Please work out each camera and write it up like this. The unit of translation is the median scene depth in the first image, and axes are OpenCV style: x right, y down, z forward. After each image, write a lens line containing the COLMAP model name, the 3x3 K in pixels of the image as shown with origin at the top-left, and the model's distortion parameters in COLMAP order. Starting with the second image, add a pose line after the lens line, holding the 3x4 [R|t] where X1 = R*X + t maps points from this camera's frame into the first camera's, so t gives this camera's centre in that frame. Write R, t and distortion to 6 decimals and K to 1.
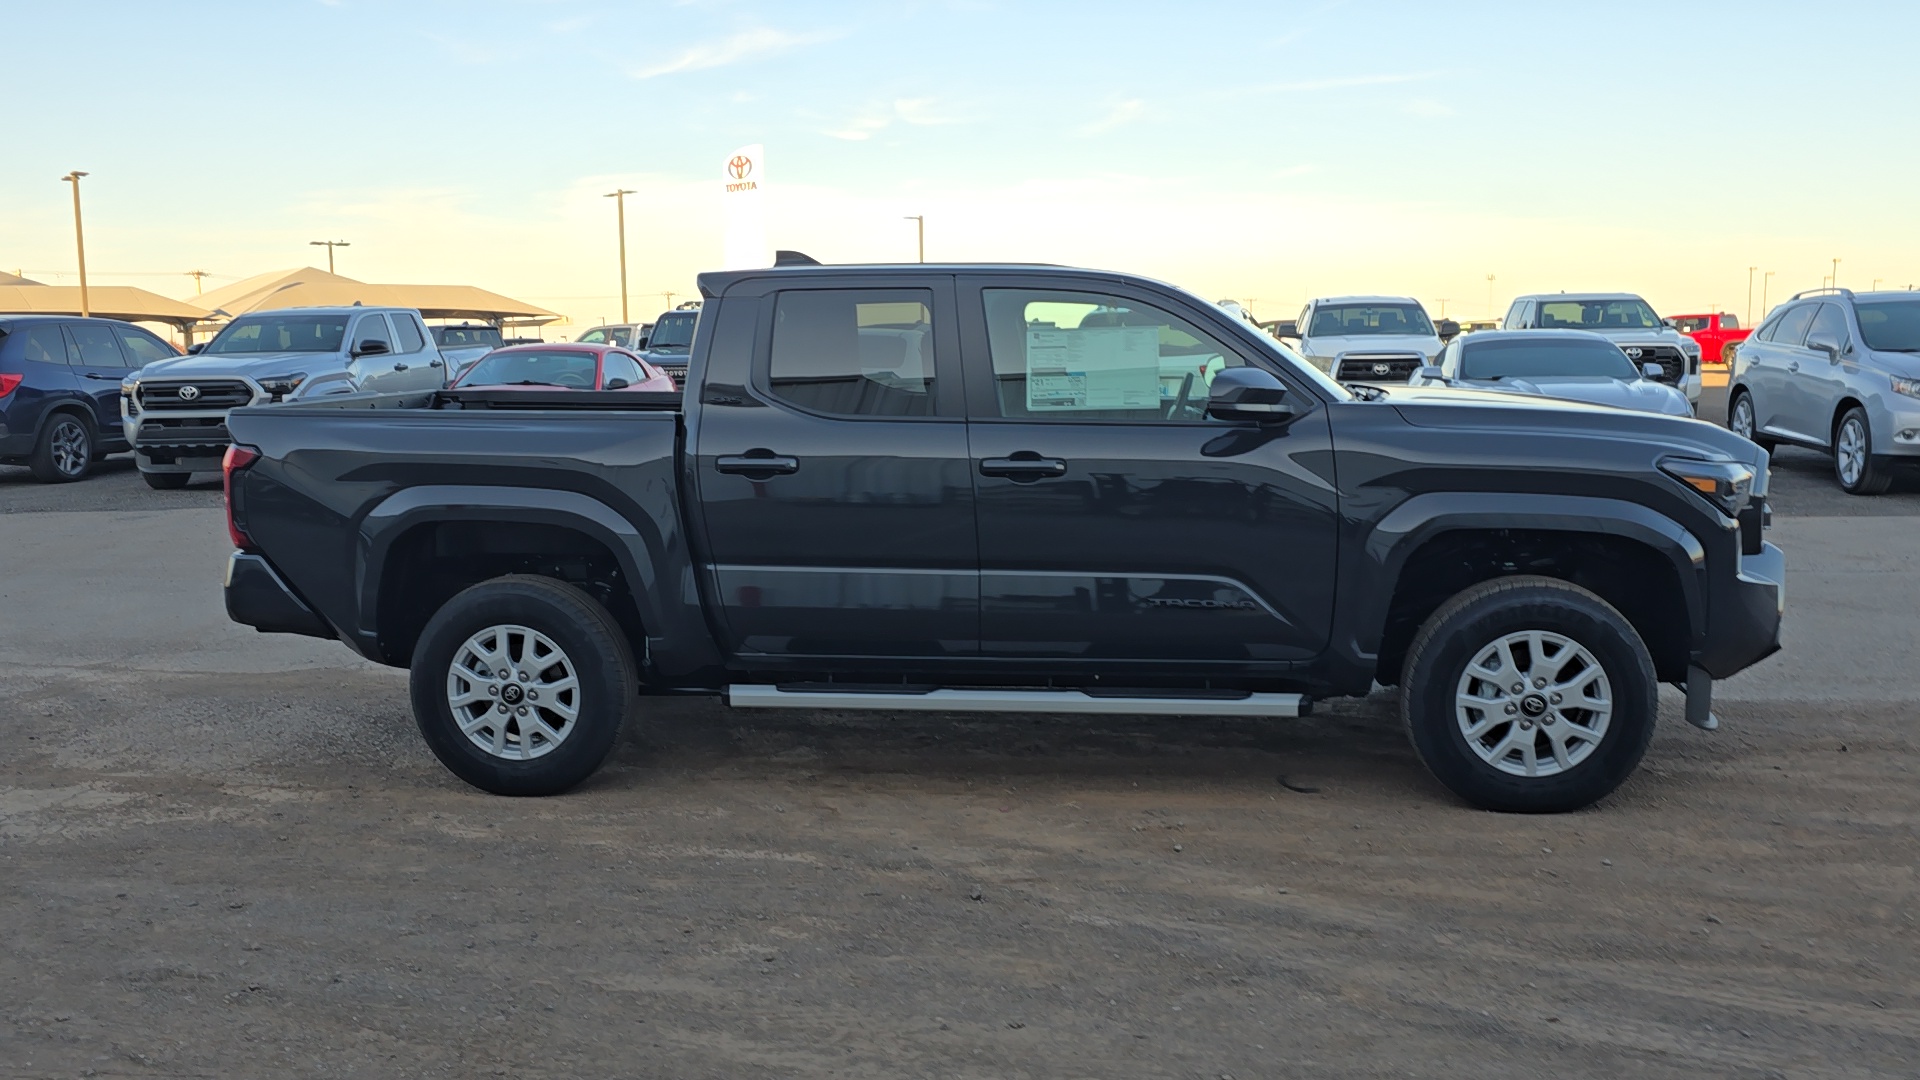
lens RADIAL K [[1586.1, 0, 955.9], [0, 1586.1, 542.9], [0, 0, 1]] dist [0.003621, -0.000367]
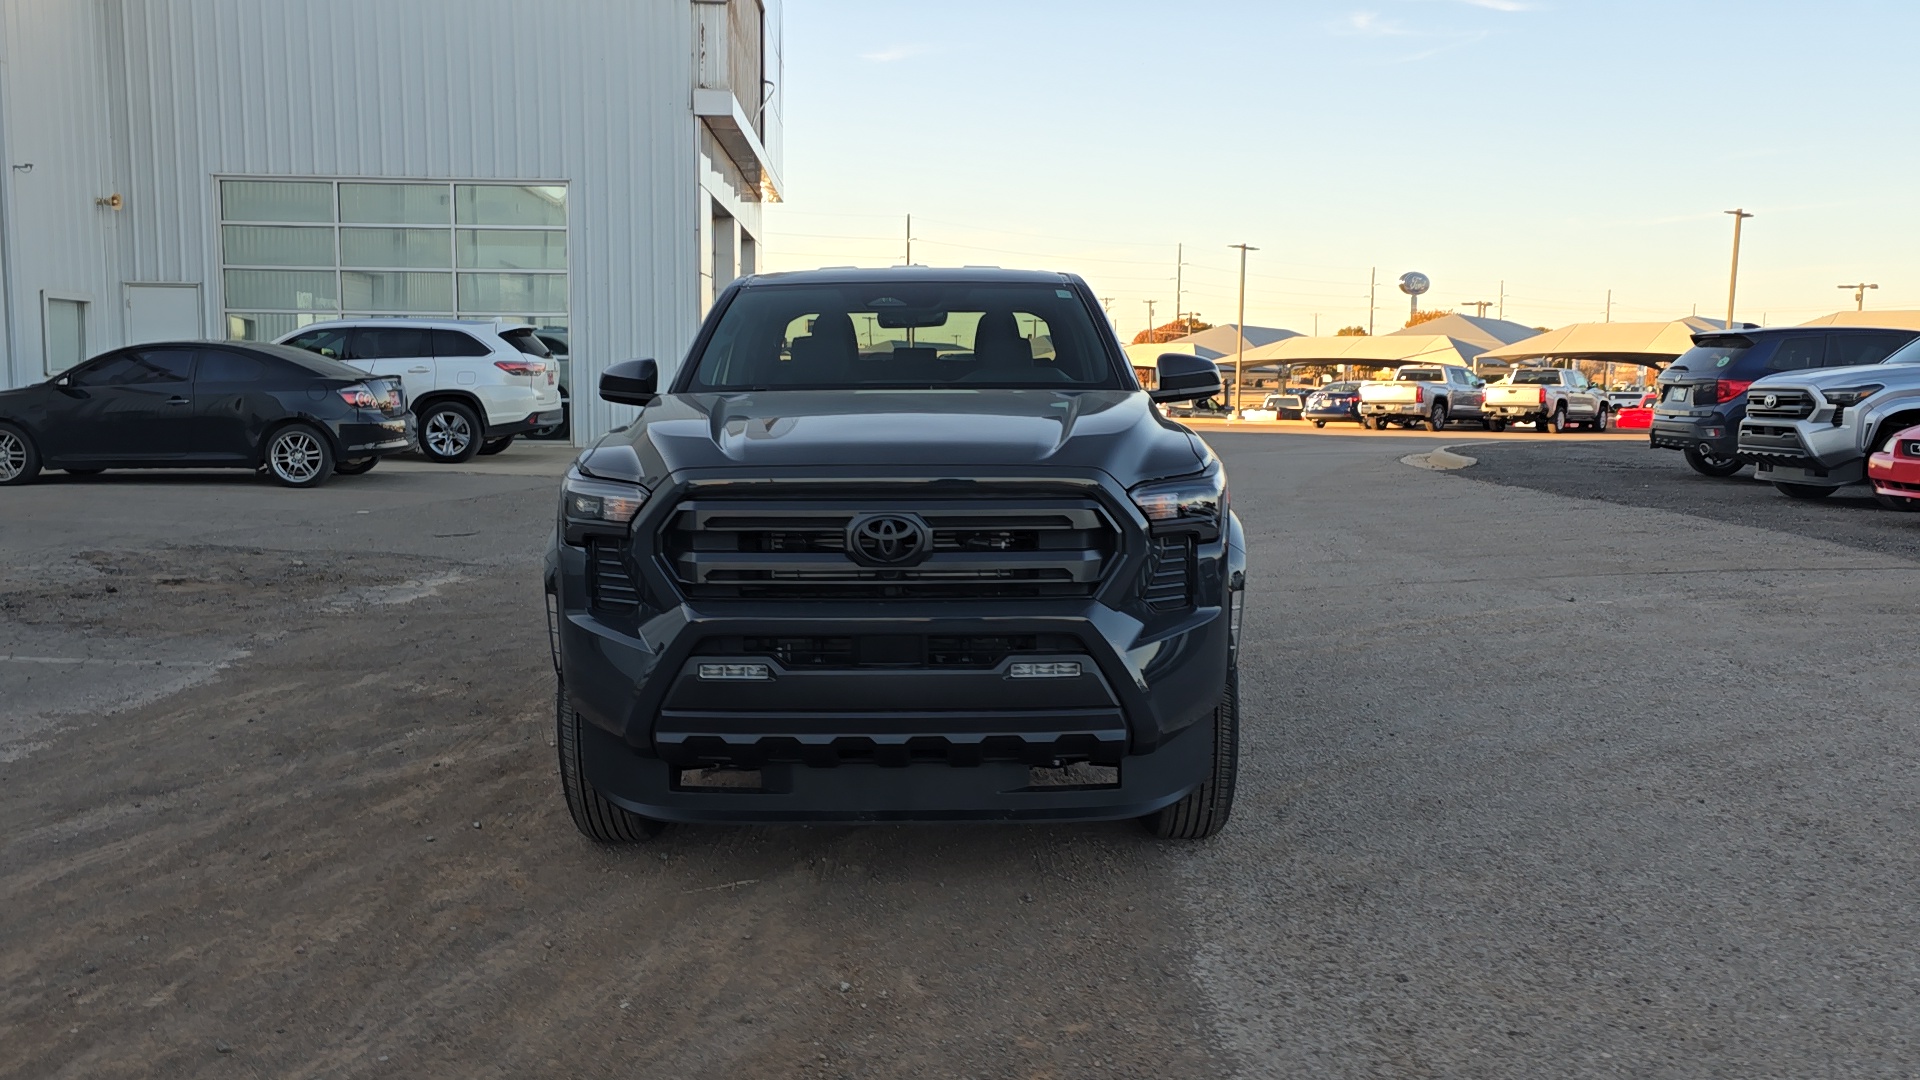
lens RADIAL K [[1586.1, 0, 955.9], [0, 1586.1, 542.9], [0, 0, 1]] dist [0.003621, -0.000367]
pose [[0.128221, 0.122457, -0.984156, 1.274578], [-0.132678, 0.985545, 0.105344, -0.124217], [0.982831, 0.117069, 0.142615, 1.030805]]
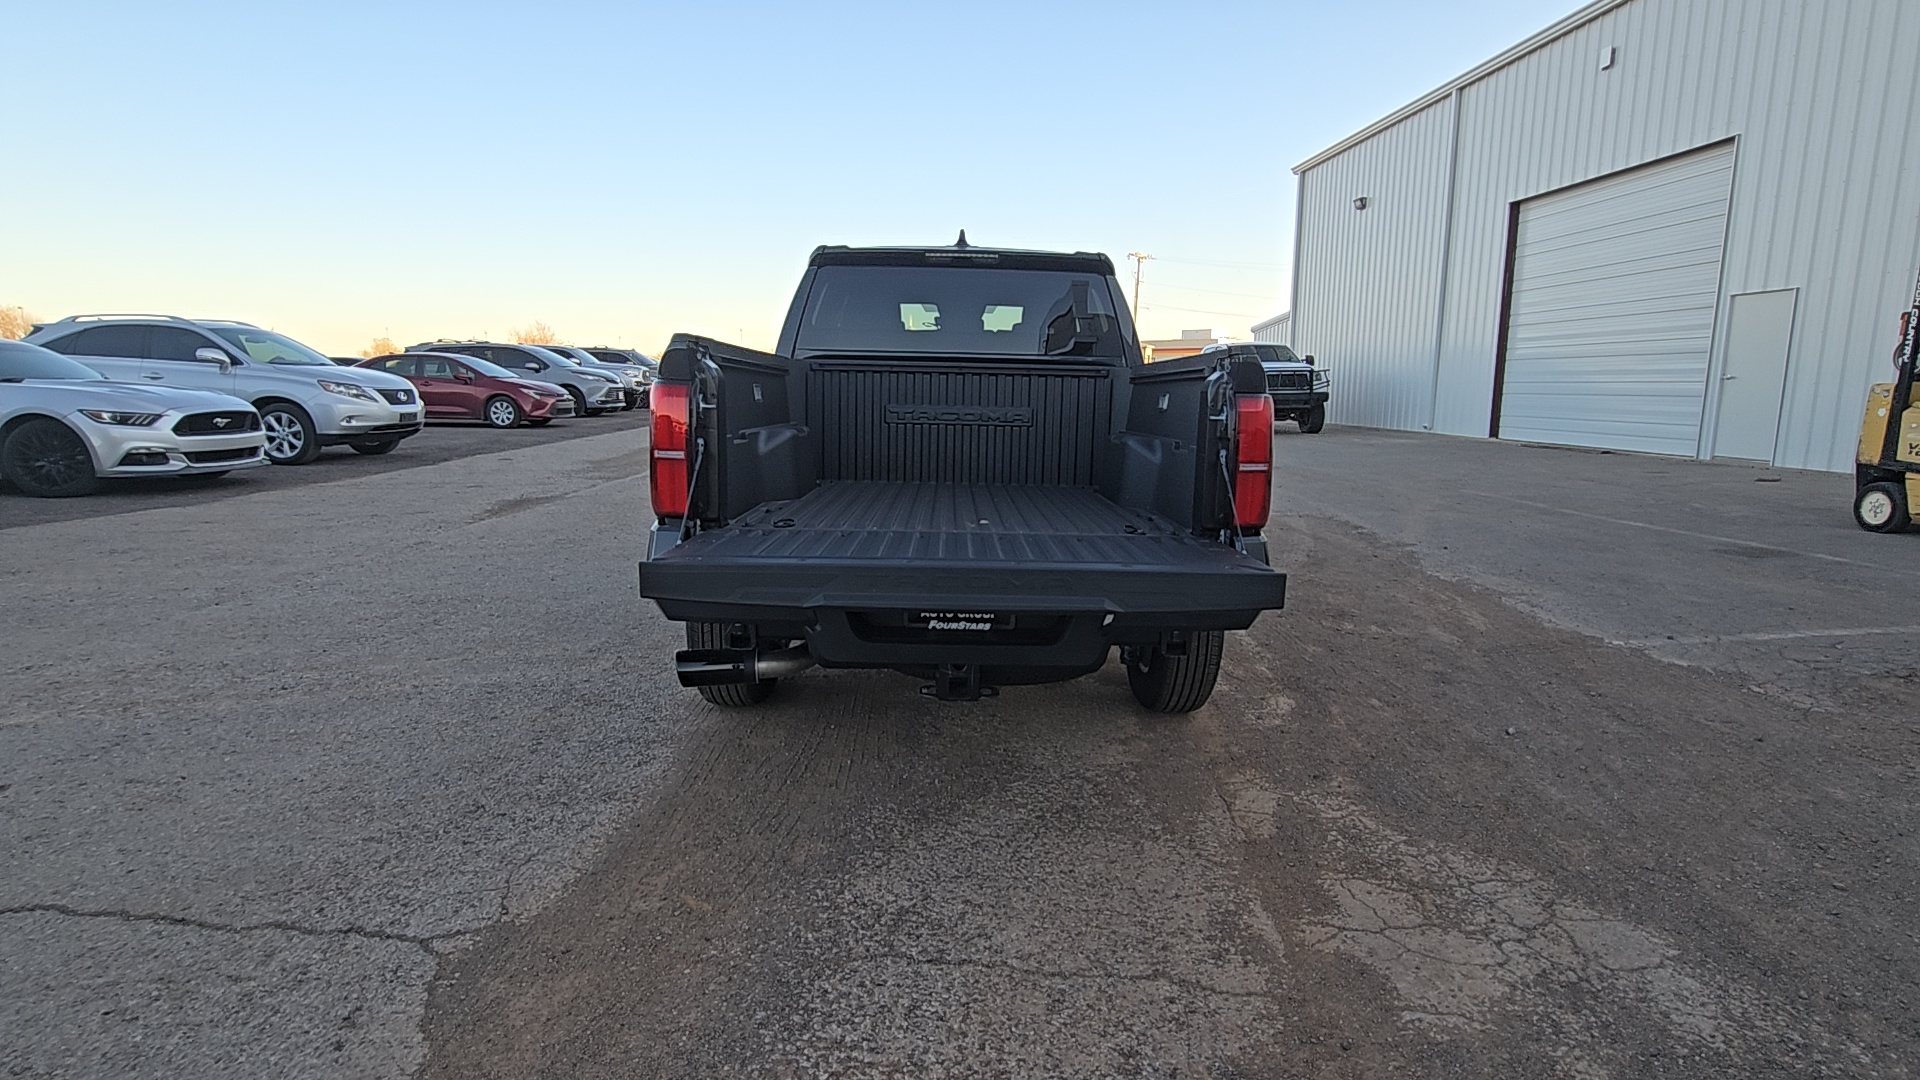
lens RADIAL K [[955.6, 0, 971.1], [0, 955.6, 571.8], [0, 0, 1]] dist [-0.000680, 0.001890]
pose [[-0.146620, -0.182084, 0.972290, -0.970340], [0.116892, 0.972837, 0.199813, -0.095258], [-0.982262, 0.142949, -0.121353, 1.299188]]
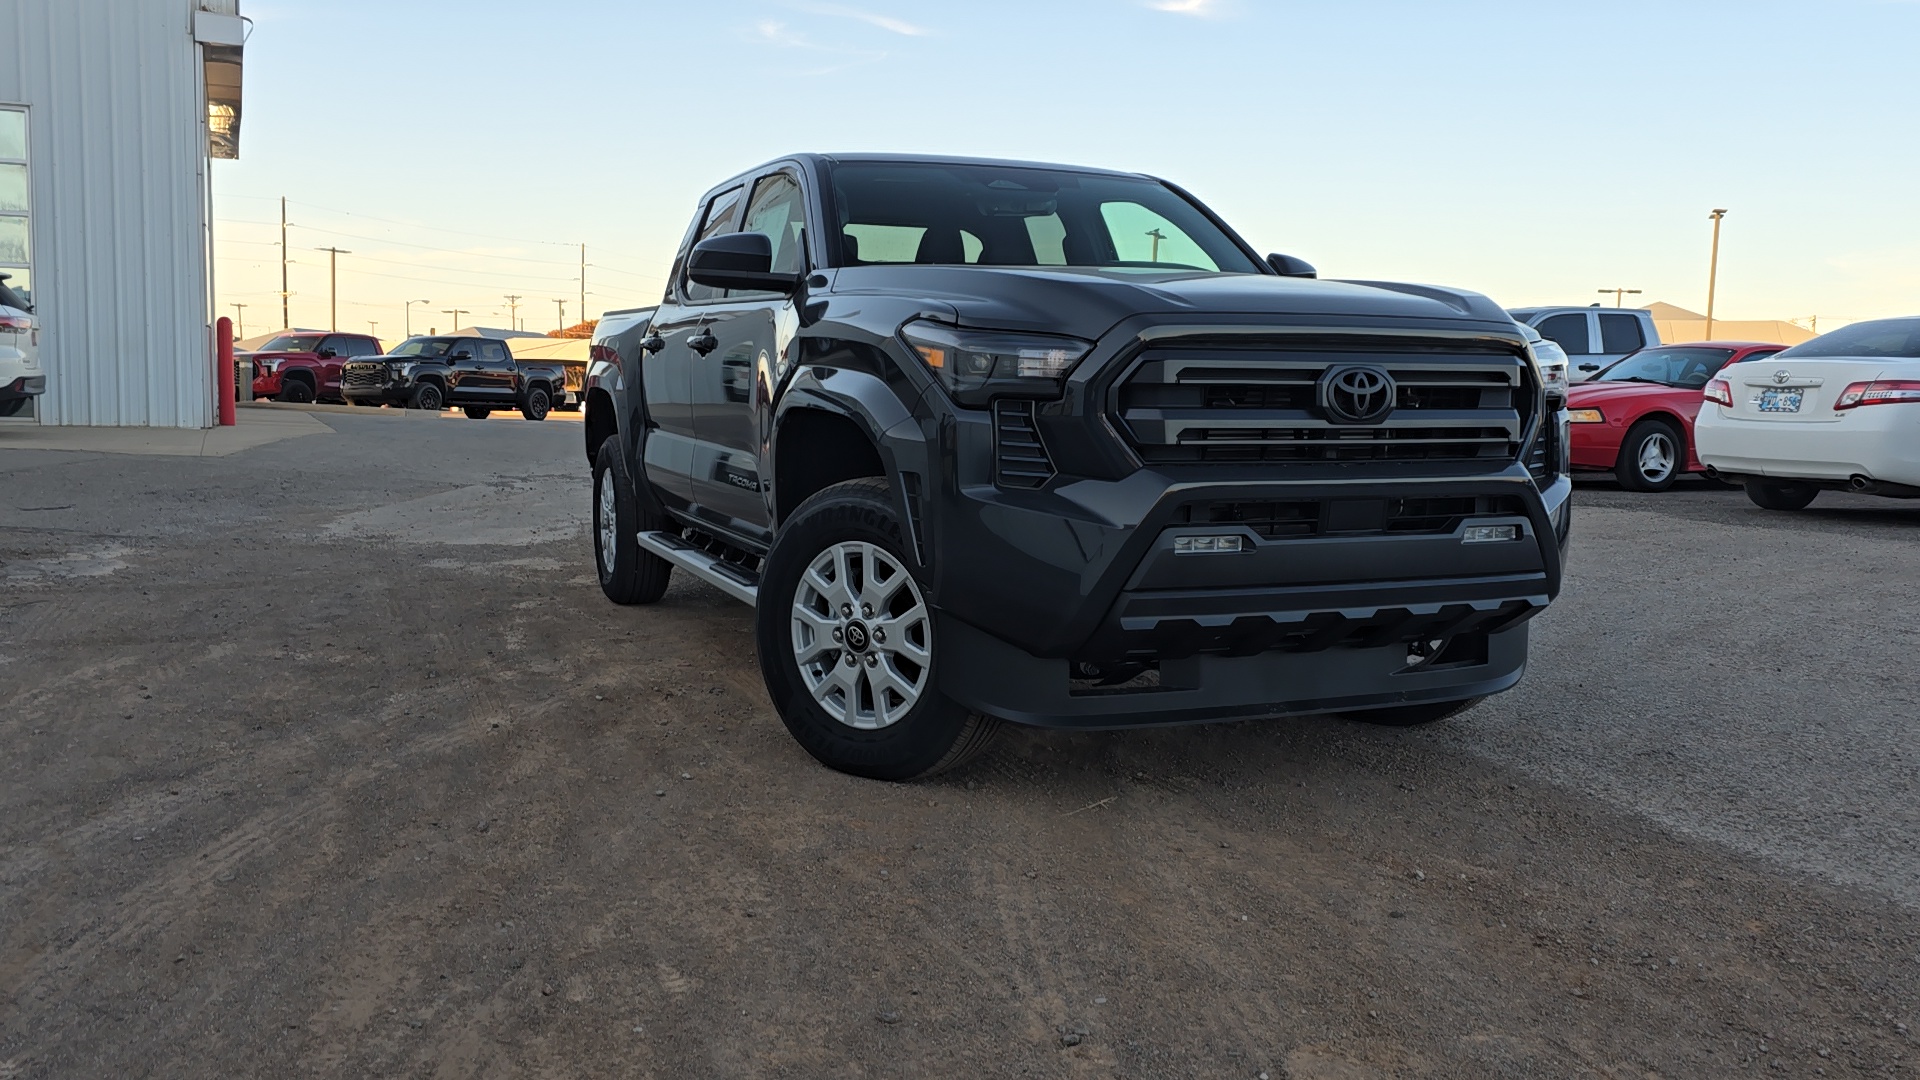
lens RADIAL K [[1590.0, 0, 965.8], [0, 1590.0, 554.1], [0, 0, 1]] dist [-0.006257, 0.005136]
pose [[0.489963, 0.116631, -0.863906, 1.052168], [-0.138731, 0.988812, 0.054812, 0.009554], [0.860633, 0.092995, 0.500662, 0.629378]]
